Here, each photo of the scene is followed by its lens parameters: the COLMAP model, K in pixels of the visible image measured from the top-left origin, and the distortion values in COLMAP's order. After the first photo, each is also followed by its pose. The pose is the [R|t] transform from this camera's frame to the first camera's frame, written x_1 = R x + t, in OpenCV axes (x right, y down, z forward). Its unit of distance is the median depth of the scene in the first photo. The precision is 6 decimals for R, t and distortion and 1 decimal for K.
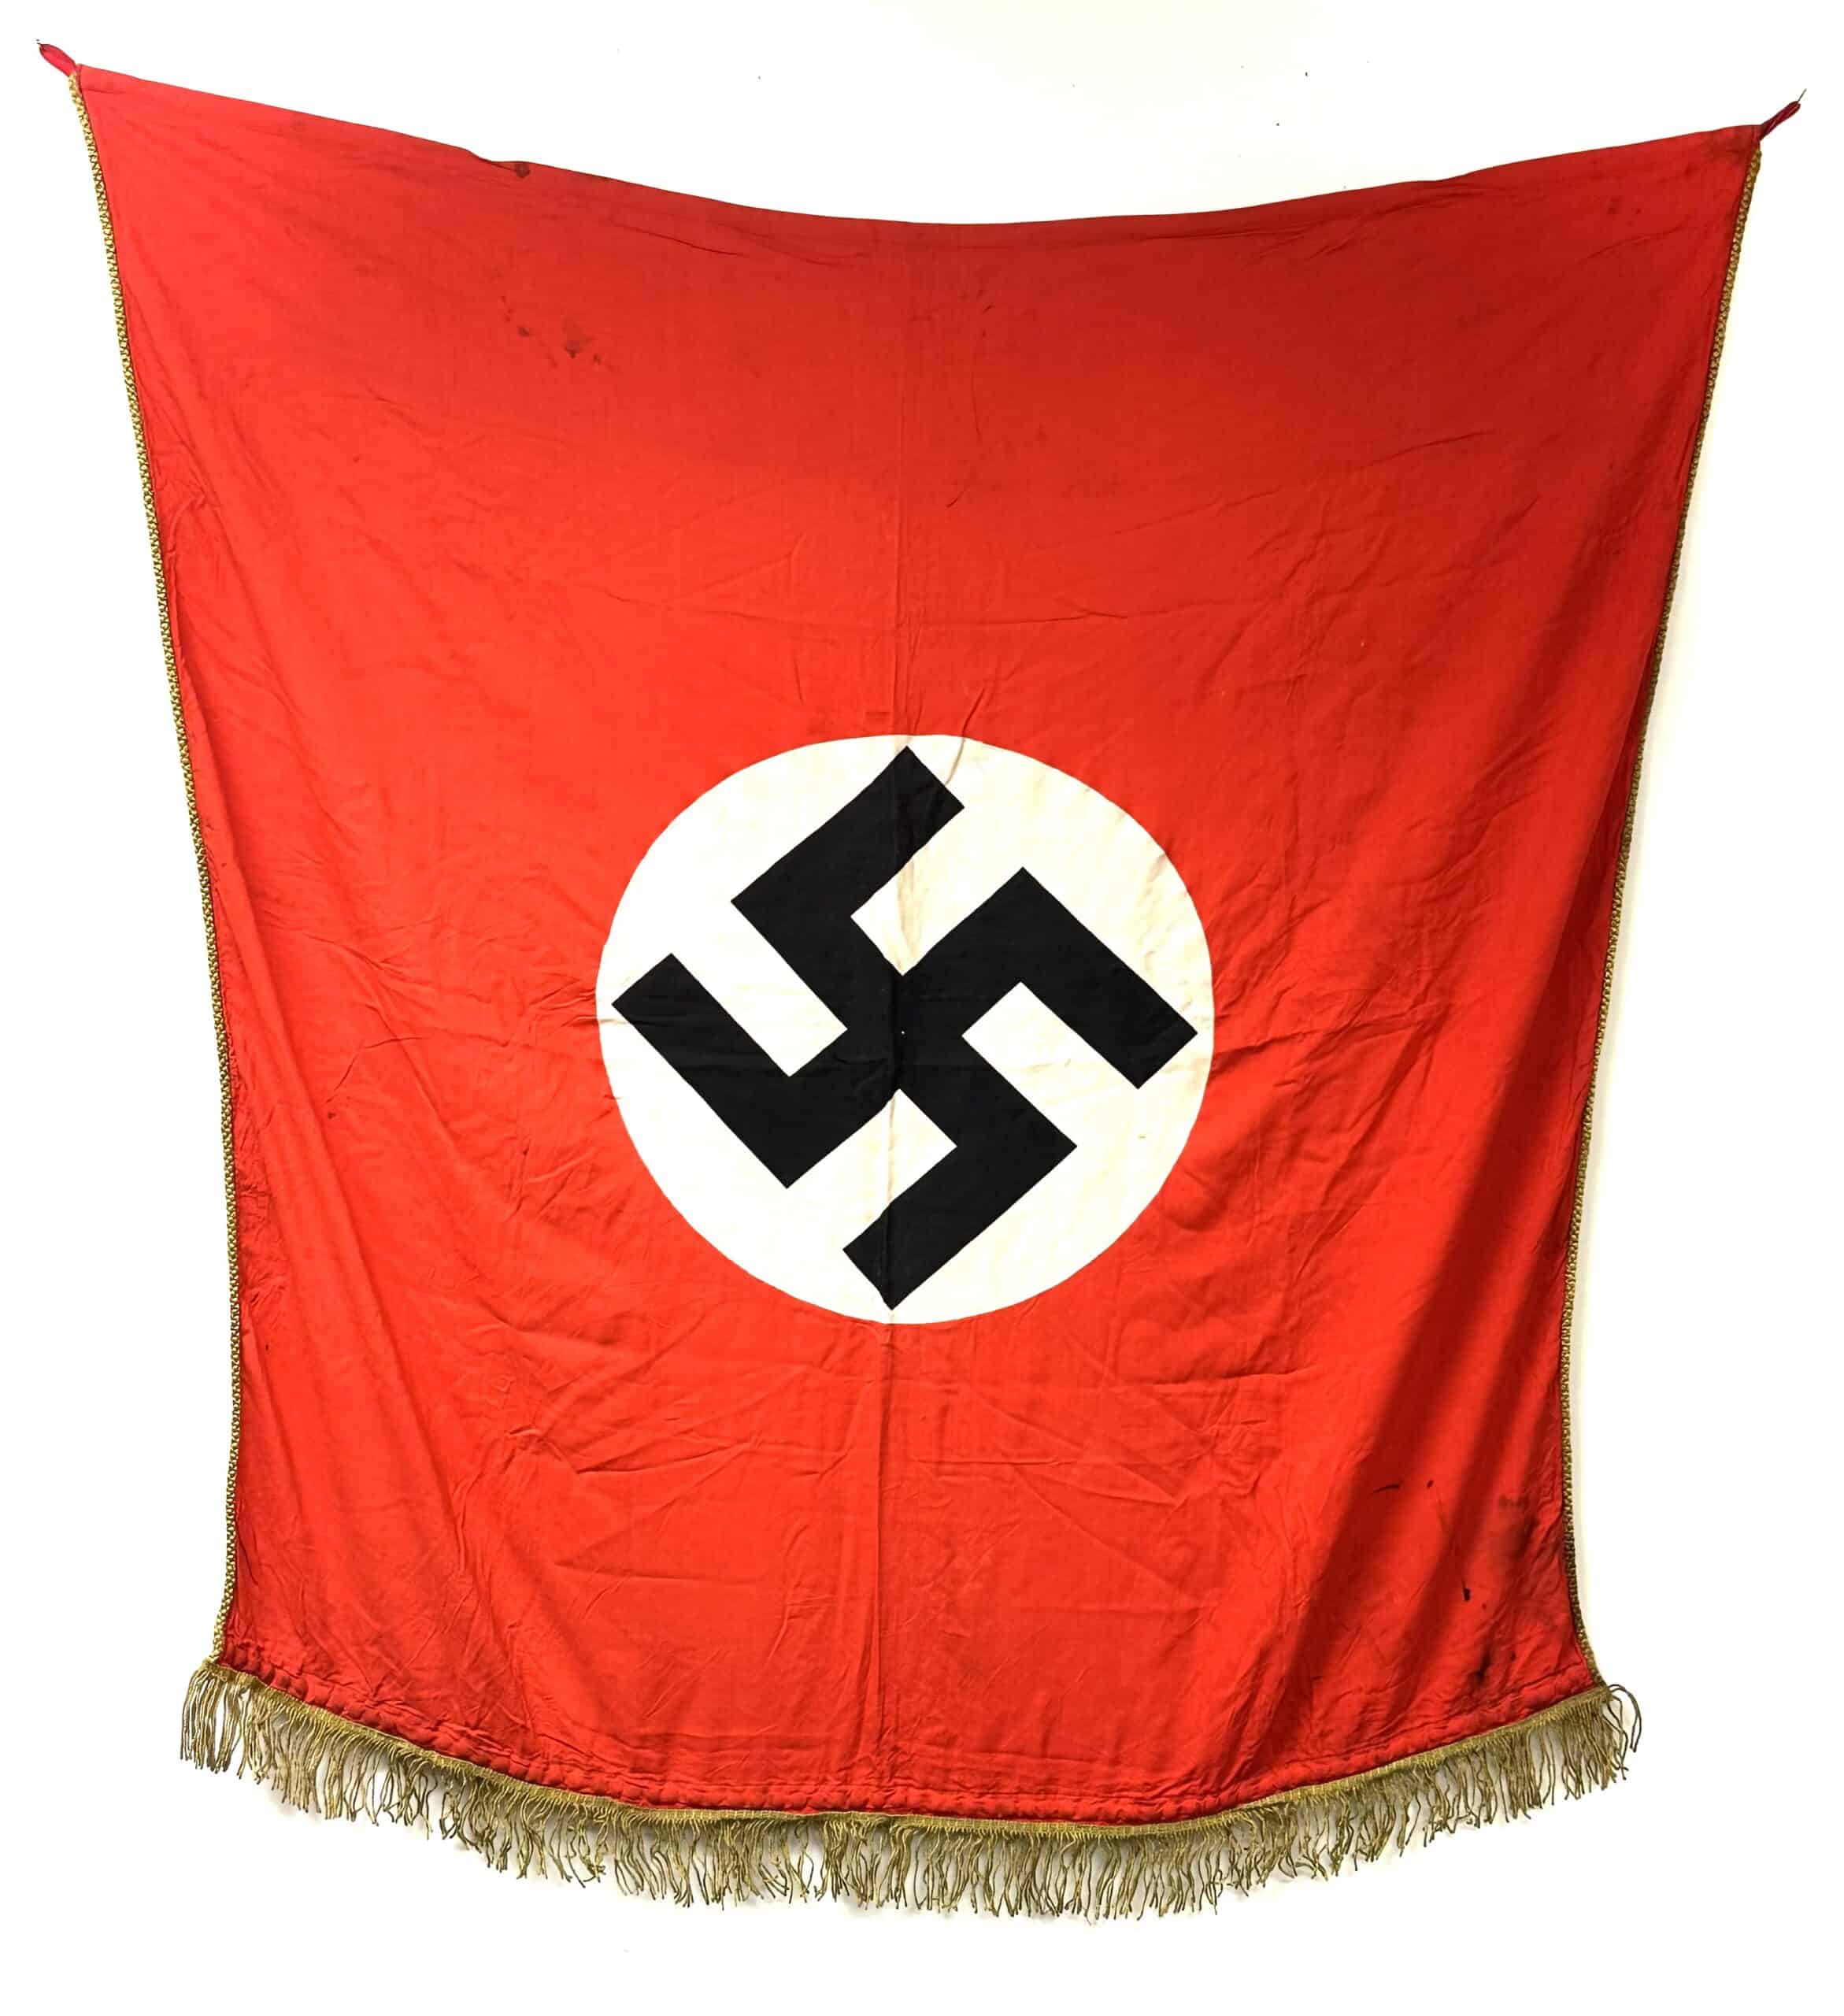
lens RADIAL K [[2676.4, 0, 918.9], [0, 2676.4, 1008.8], [0, 0, 1]] dist [-0.007197, 0.000000]
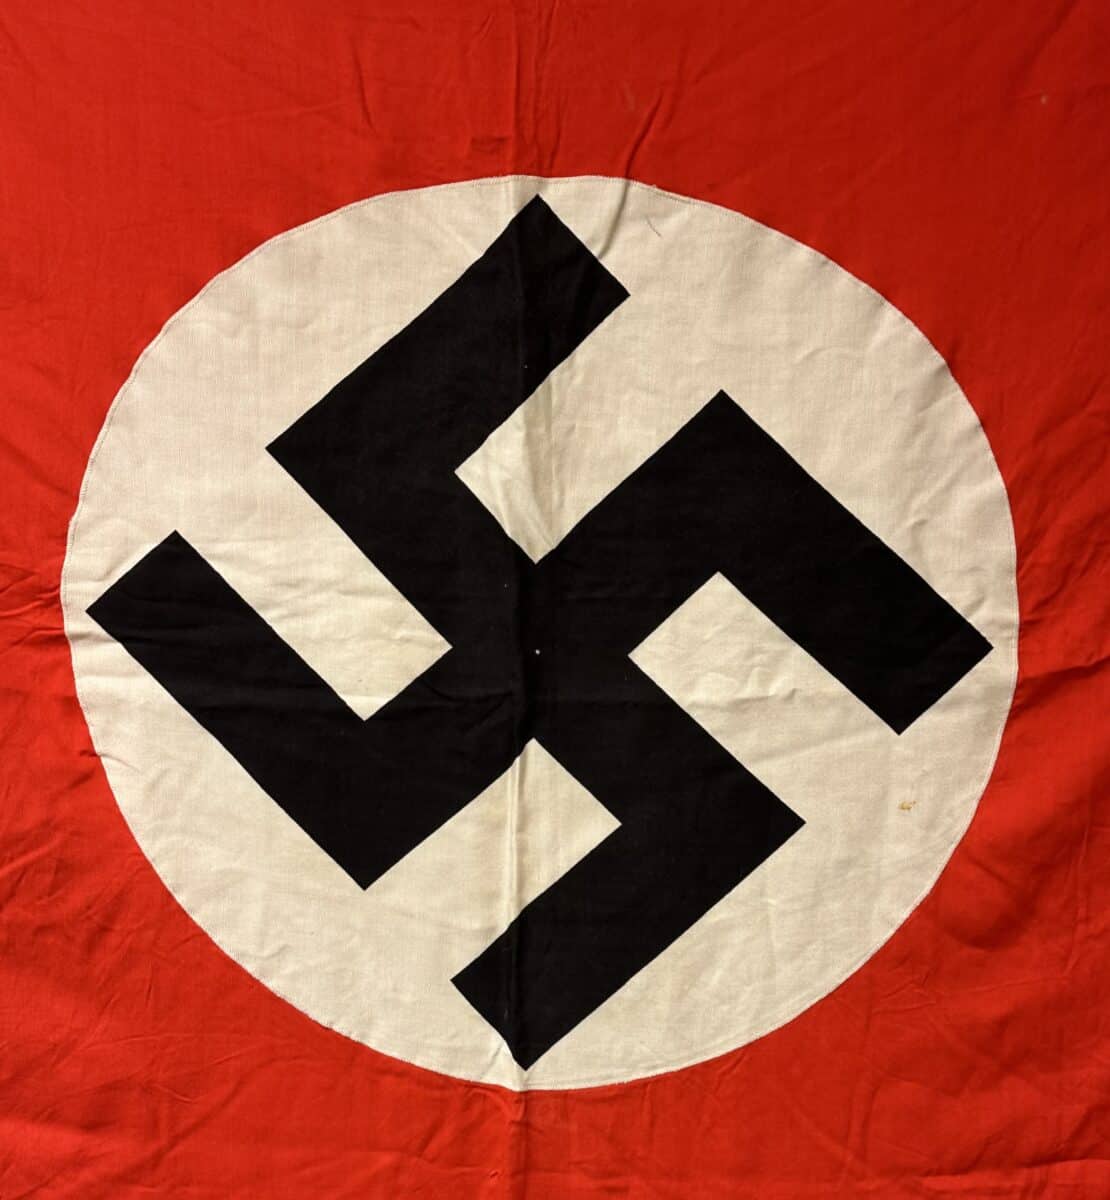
lens RADIAL K [[1593.3, 0, 555.2], [0, 1593.3, 601.7], [0, 0, 1]] dist [-0.007197, 0.000000]
pose [[0.999839, -0.009694, -0.015096, 0.004340], [0.009305, 0.999628, -0.025649, 0.006825], [0.015339, 0.025504, 0.999557, 0.613365]]
